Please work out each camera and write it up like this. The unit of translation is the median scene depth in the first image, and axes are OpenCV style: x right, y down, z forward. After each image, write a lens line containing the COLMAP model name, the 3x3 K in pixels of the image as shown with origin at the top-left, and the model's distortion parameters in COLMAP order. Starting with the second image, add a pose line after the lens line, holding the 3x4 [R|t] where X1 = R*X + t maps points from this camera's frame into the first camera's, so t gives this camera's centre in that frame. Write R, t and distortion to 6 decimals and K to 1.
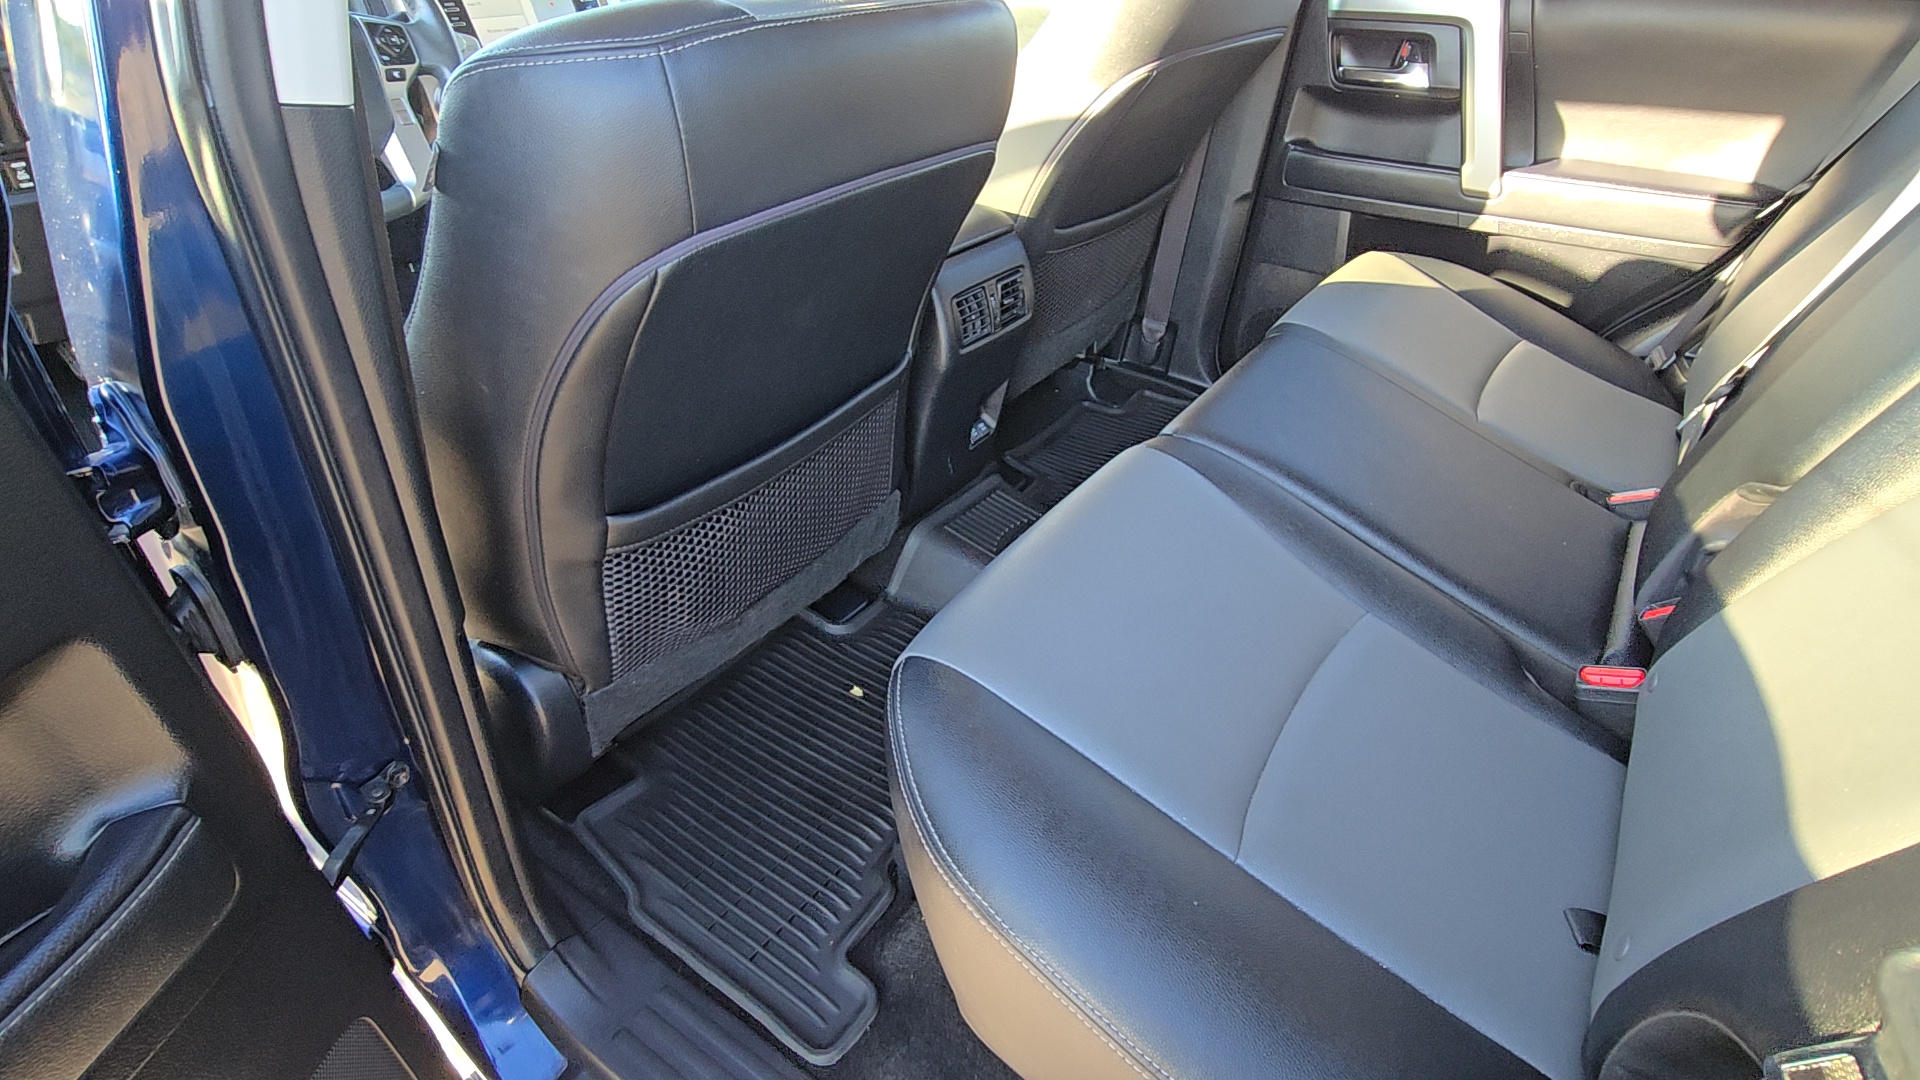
lens RADIAL K [[984.9, 0, 962.3], [0, 984.9, 532.7], [0, 0, 1]] dist [0.003368, 0.000222]
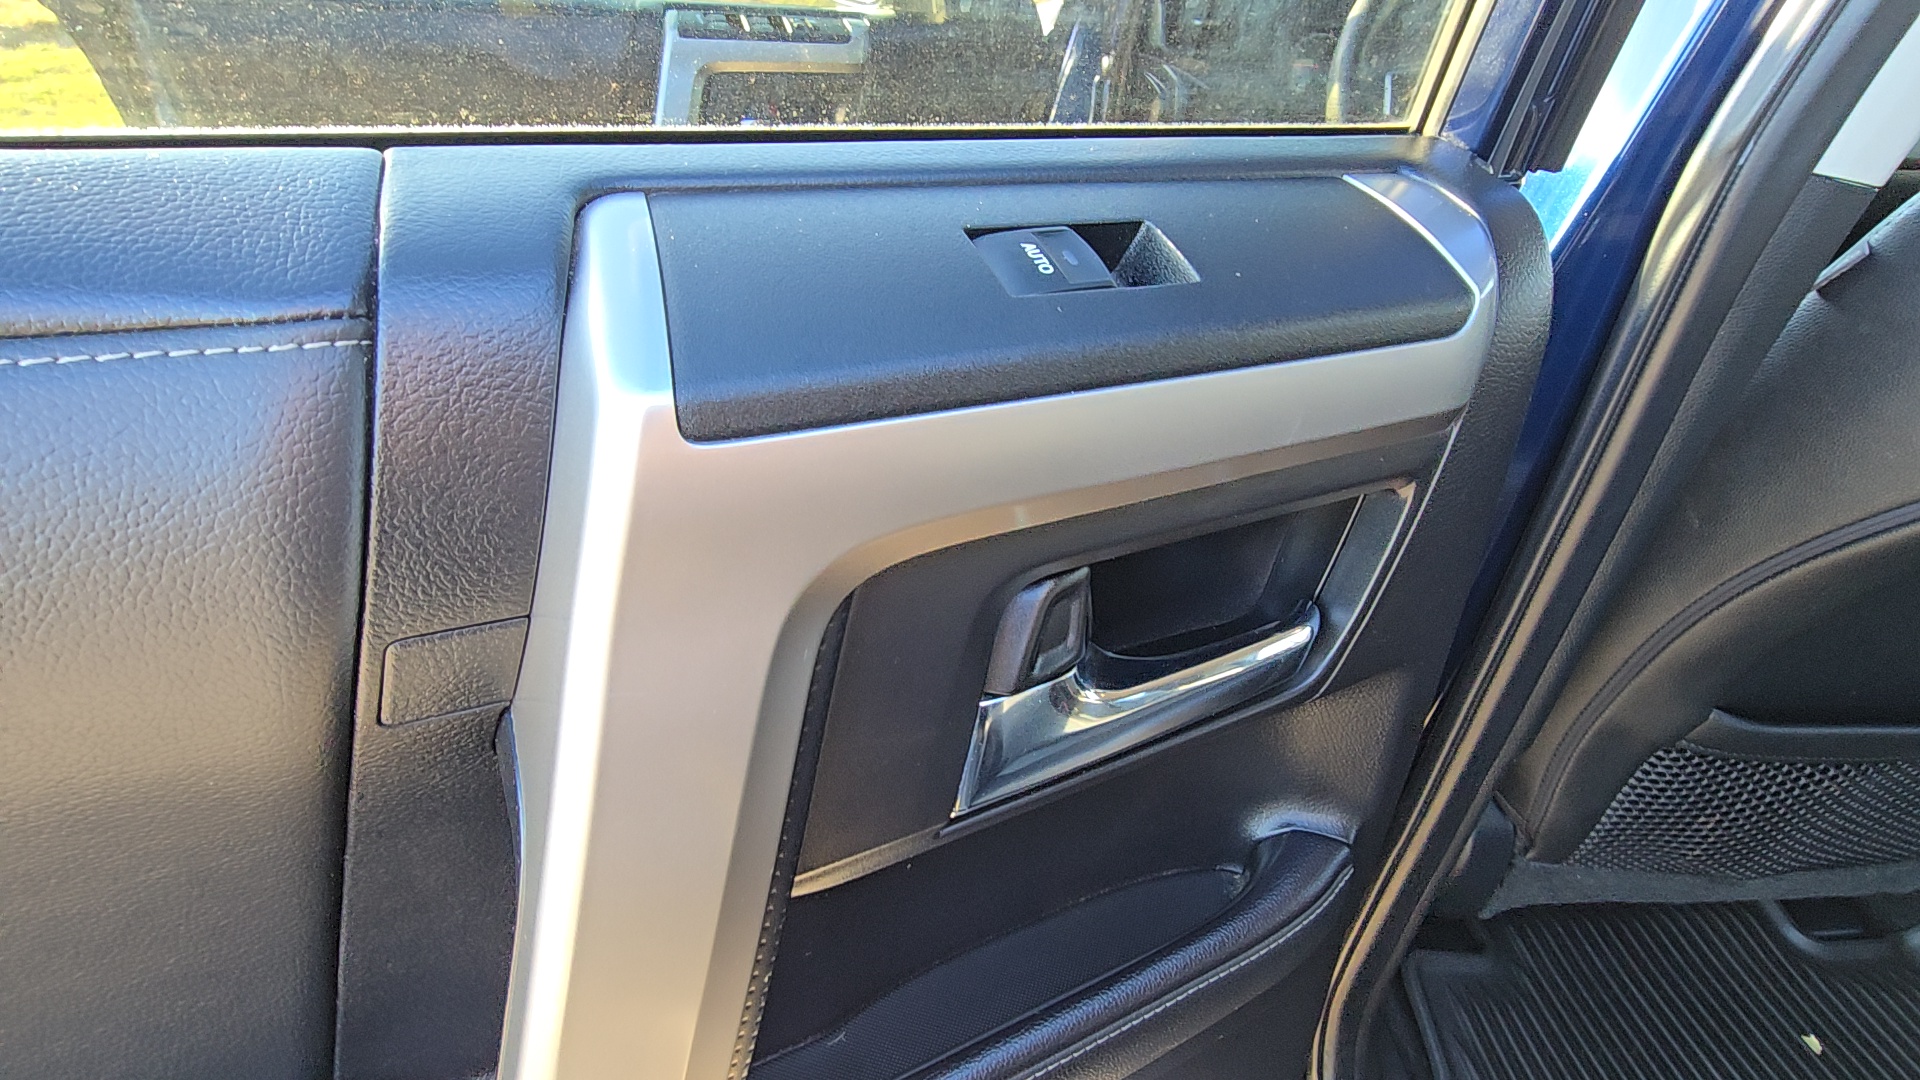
lens RADIAL K [[976.1, 0, 965.2], [0, 976.1, 541.1], [0, 0, 1]] dist [0.003225, -0.000156]
pose [[0.643762, 0.404901, -0.649327, -0.270103], [-0.441935, 0.889452, 0.116489, 0.035790], [0.624712, 0.211969, 0.751535, -0.005199]]
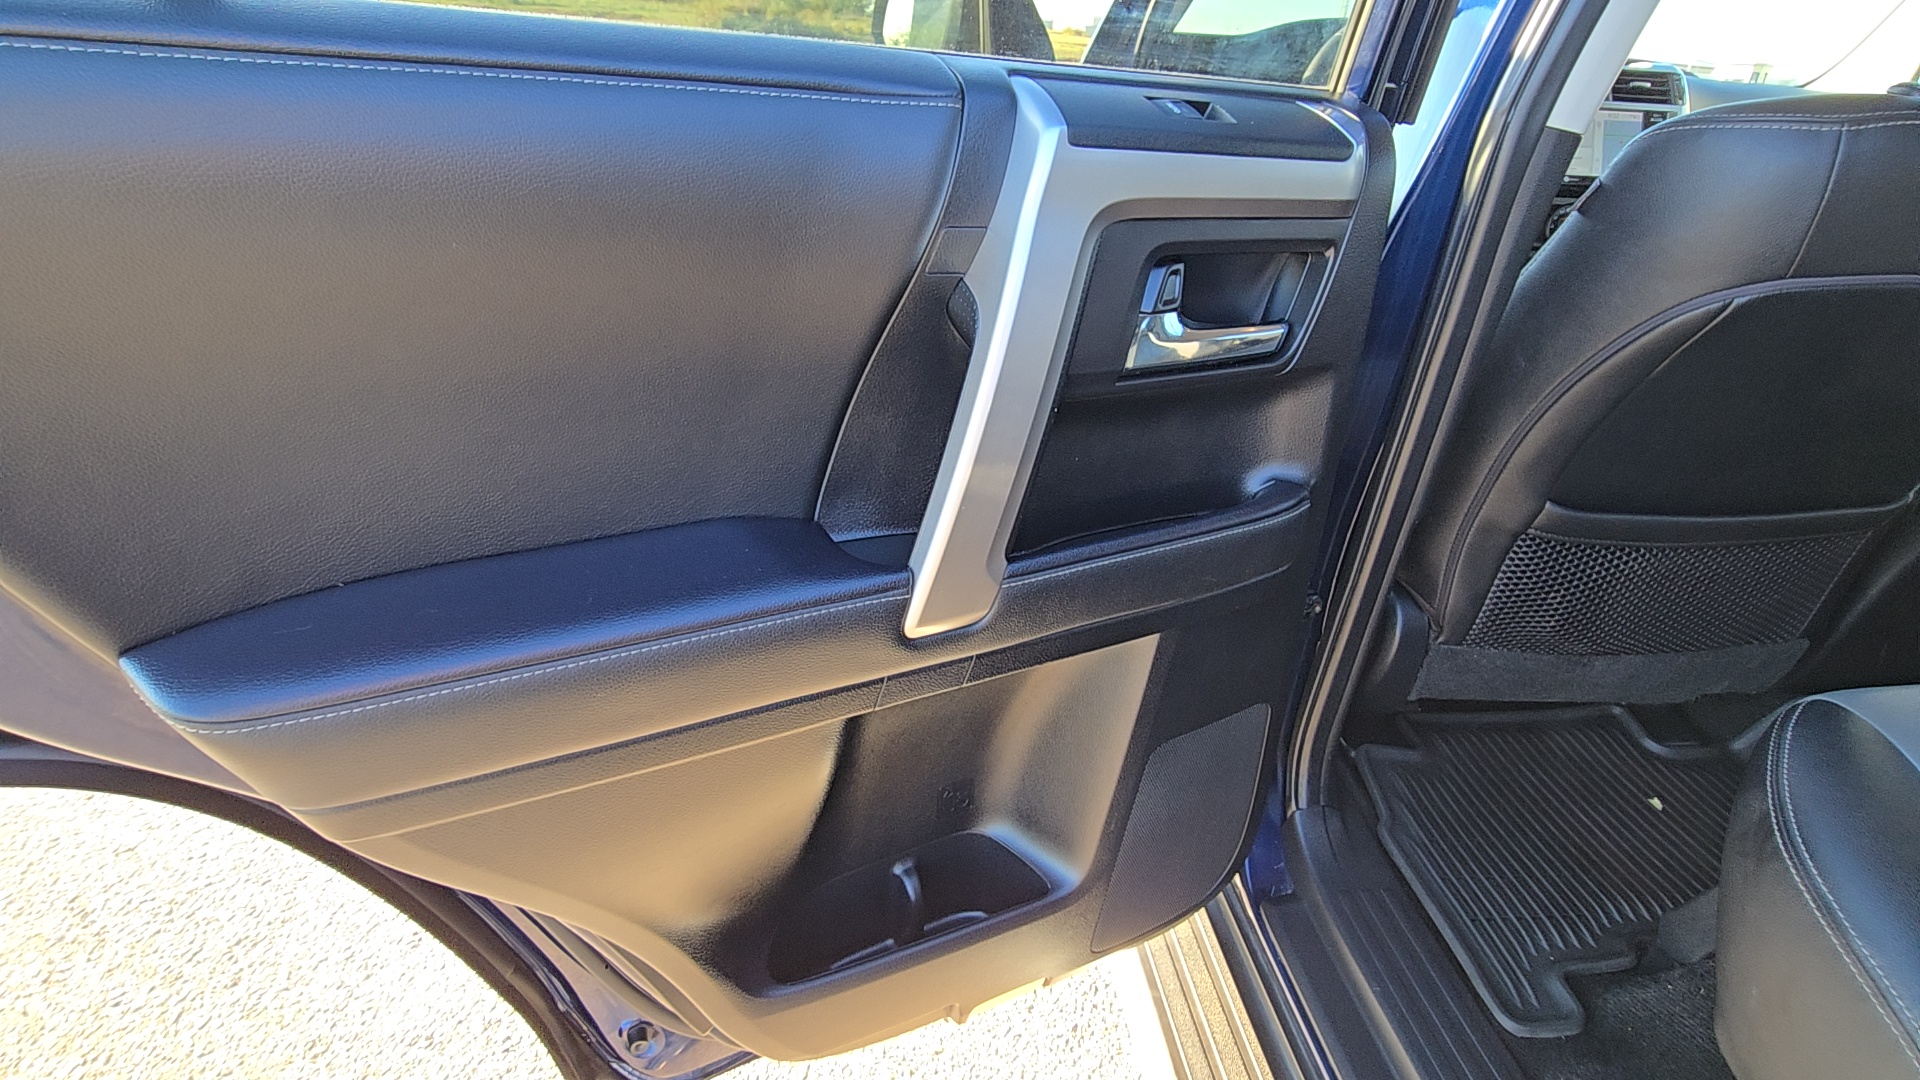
lens RADIAL K [[984.9, 0, 962.3], [0, 984.9, 532.7], [0, 0, 1]] dist [0.003368, 0.000222]
pose [[0.660658, 0.361127, -0.658117, -0.022372], [-0.449486, 0.892458, 0.038494, 0.274660], [0.601243, 0.270383, 0.751931, -0.307507]]
